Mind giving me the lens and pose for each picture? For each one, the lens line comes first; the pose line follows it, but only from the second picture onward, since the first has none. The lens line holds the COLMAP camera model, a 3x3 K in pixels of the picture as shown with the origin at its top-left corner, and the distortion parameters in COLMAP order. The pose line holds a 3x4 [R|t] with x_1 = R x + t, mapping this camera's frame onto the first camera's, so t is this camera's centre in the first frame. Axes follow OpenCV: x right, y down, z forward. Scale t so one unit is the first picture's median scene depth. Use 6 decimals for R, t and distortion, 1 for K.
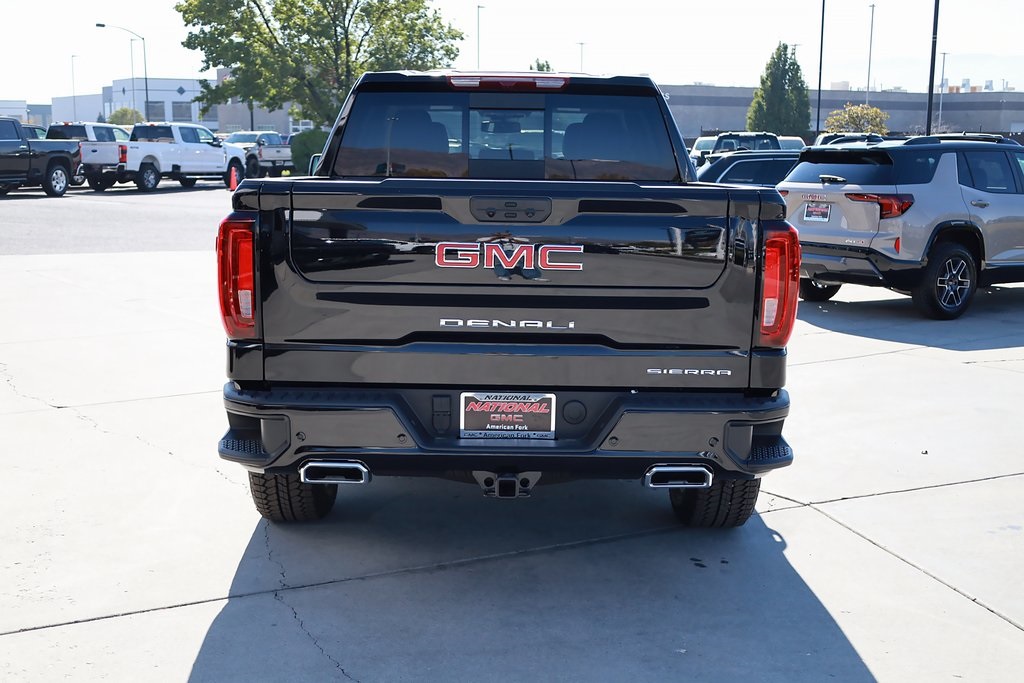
lens RADIAL K [[1205.9, 0, 512.0], [0, 1205.9, 341.5], [0, 0, 1]] dist [0.000779, 0.045279]
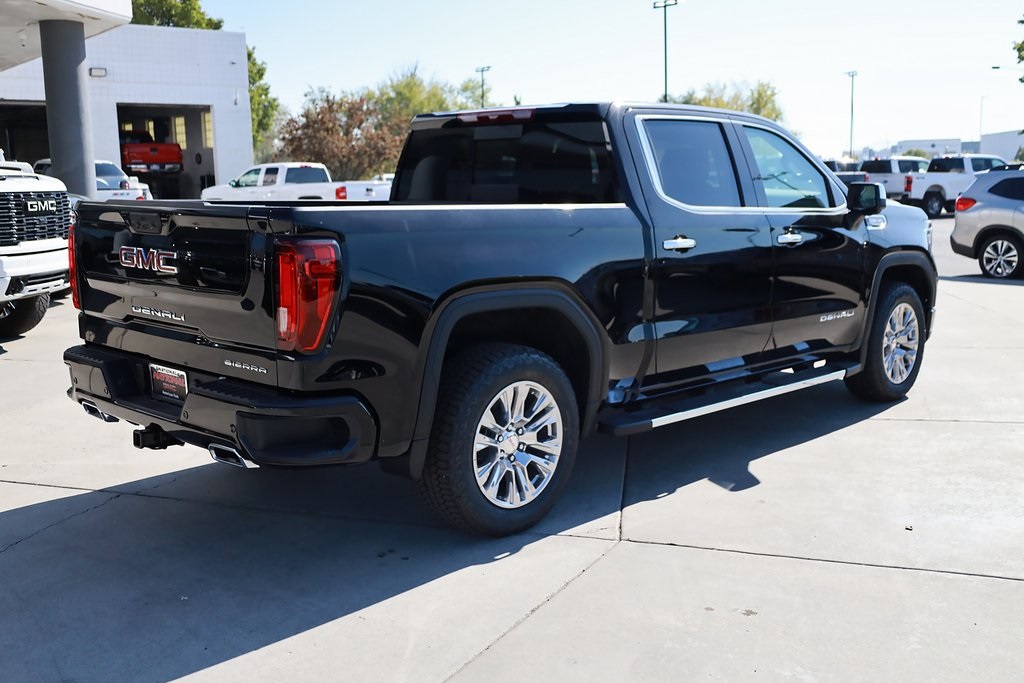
lens RADIAL K [[1058.4, 0, 511.6], [0, 1058.4, 322.2], [0, 0, 1]] dist [-0.001526, 0.013663]
pose [[0.709607, 0.078229, -0.700242, 0.110652], [-0.096084, 0.995277, 0.013820, -0.005904], [0.698016, 0.057476, 0.713772, 0.048635]]
